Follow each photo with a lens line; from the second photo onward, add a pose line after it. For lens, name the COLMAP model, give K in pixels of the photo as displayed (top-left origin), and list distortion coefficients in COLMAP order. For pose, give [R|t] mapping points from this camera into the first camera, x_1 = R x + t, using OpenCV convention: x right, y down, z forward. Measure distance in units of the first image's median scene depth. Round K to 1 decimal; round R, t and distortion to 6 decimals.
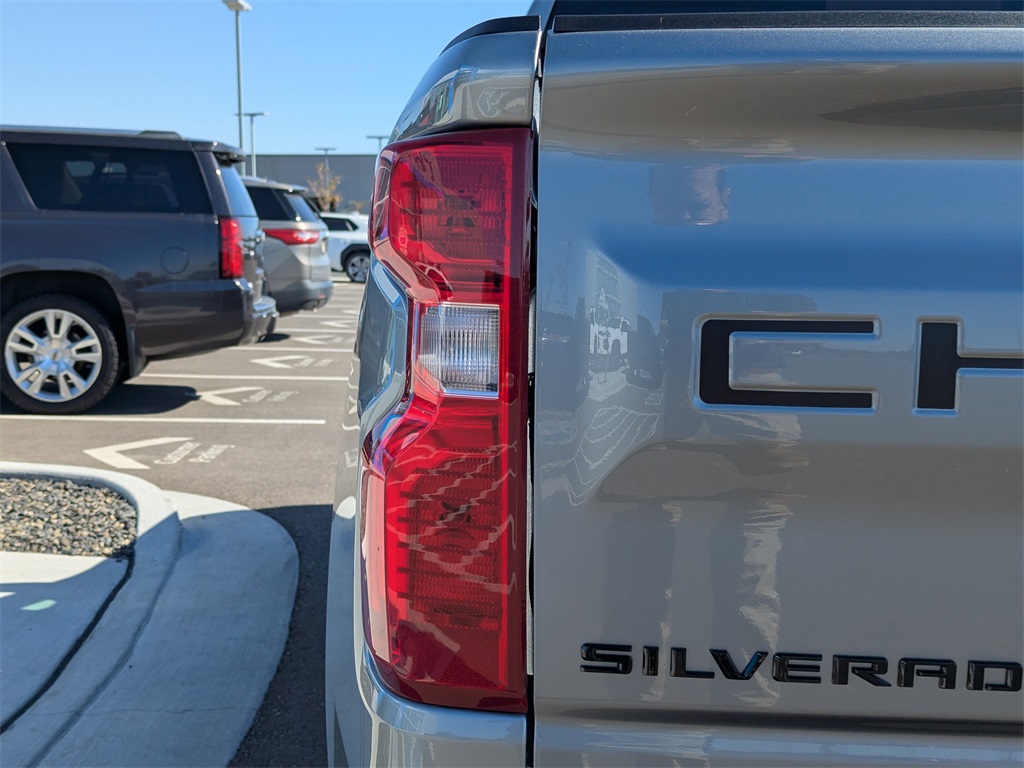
lens RADIAL K [[736.4, 0, 515.8], [0, 736.4, 378.9], [0, 0, 1]] dist [0.052398, -0.042176]
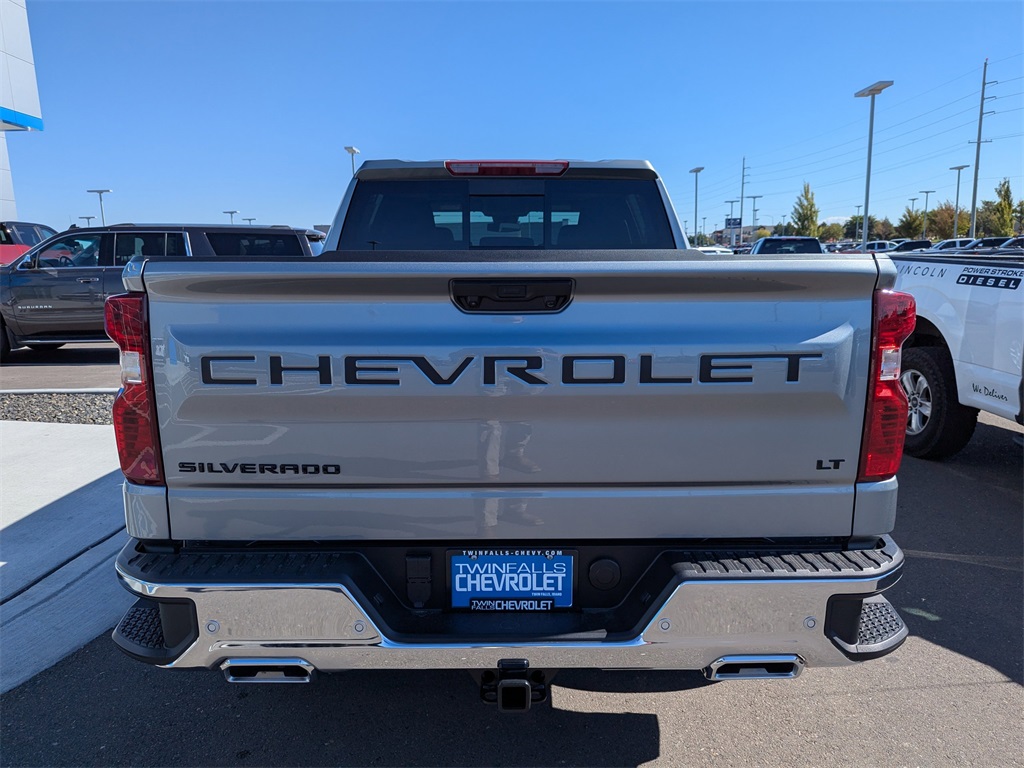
lens RADIAL K [[737.8, 0, 511.1], [0, 737.8, 377.7], [0, 0, 1]] dist [0.065174, -0.060515]
pose [[0.999170, -0.018223, -0.036422, 1.559926], [0.023369, 0.988965, 0.146292, -0.390959], [0.033355, -0.147022, 0.988571, -1.887434]]
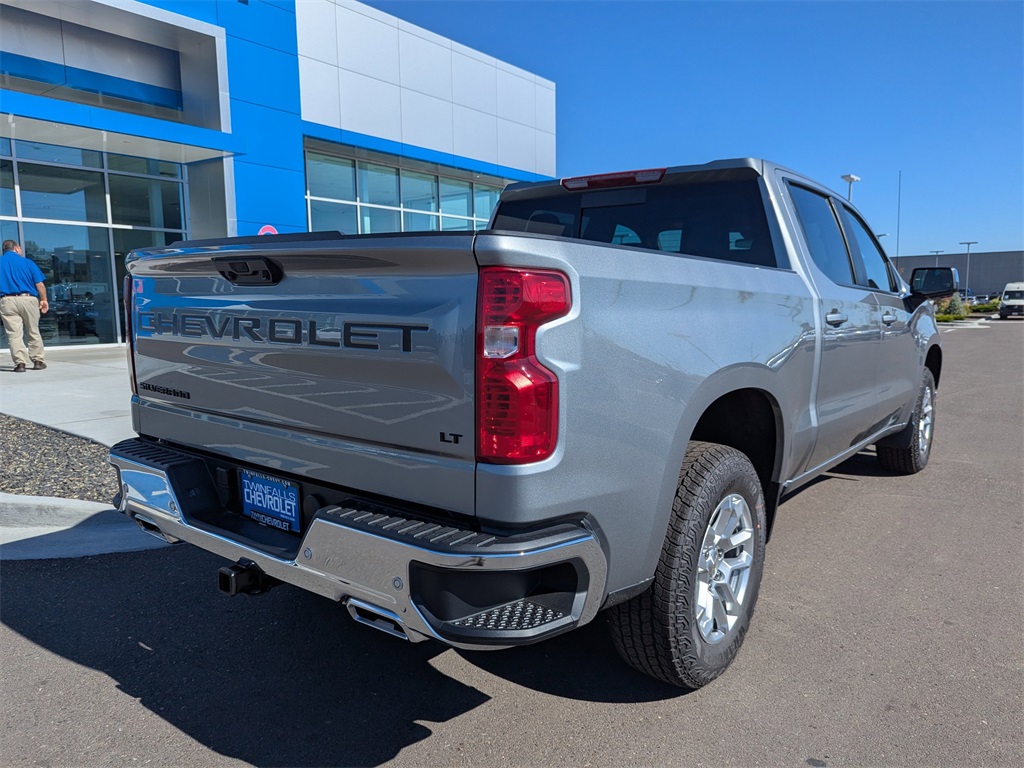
lens RADIAL K [[740.8, 0, 511.0], [0, 740.8, 369.5], [0, 0, 1]] dist [0.048864, -0.042418]
pose [[0.758576, 0.051057, -0.649581, 4.938594], [0.000461, 0.996883, 0.078893, -0.090877], [0.651585, -0.060146, 0.756188, -1.030696]]
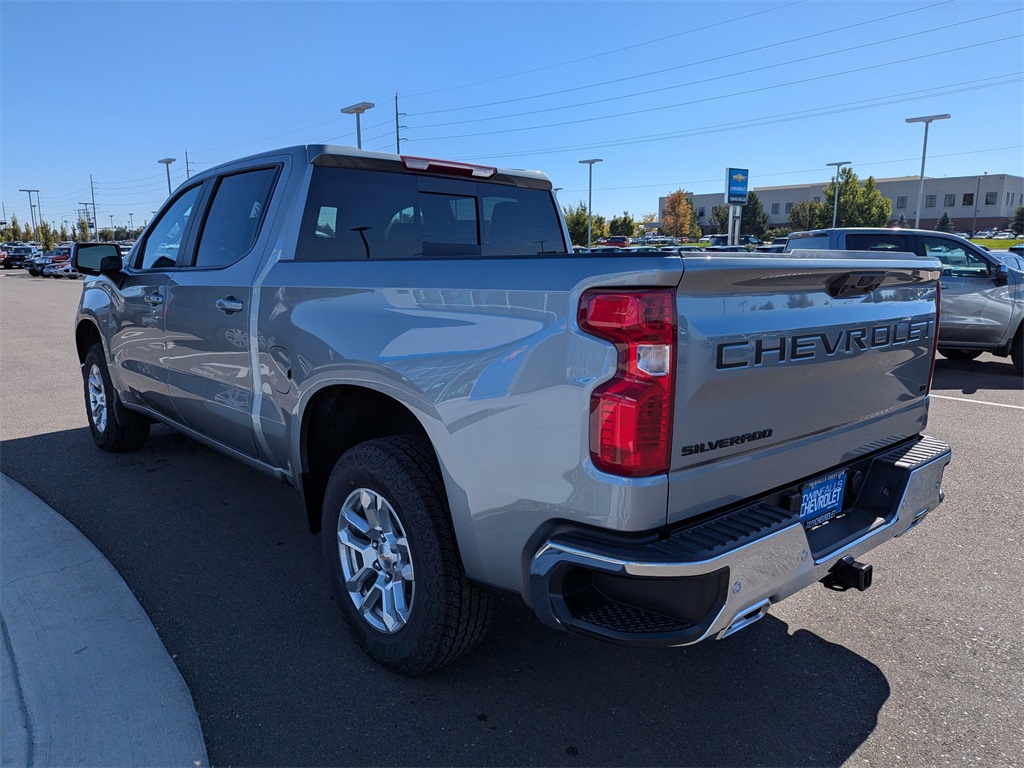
lens RADIAL K [[736.4, 0, 515.8], [0, 736.4, 378.9], [0, 0, 1]] dist [0.052398, -0.042176]
pose [[0.769100, -0.112216, 0.629200, -2.426688], [0.011882, 0.986806, 0.161469, -0.449830], [-0.639018, -0.116710, 0.760286, -0.903791]]
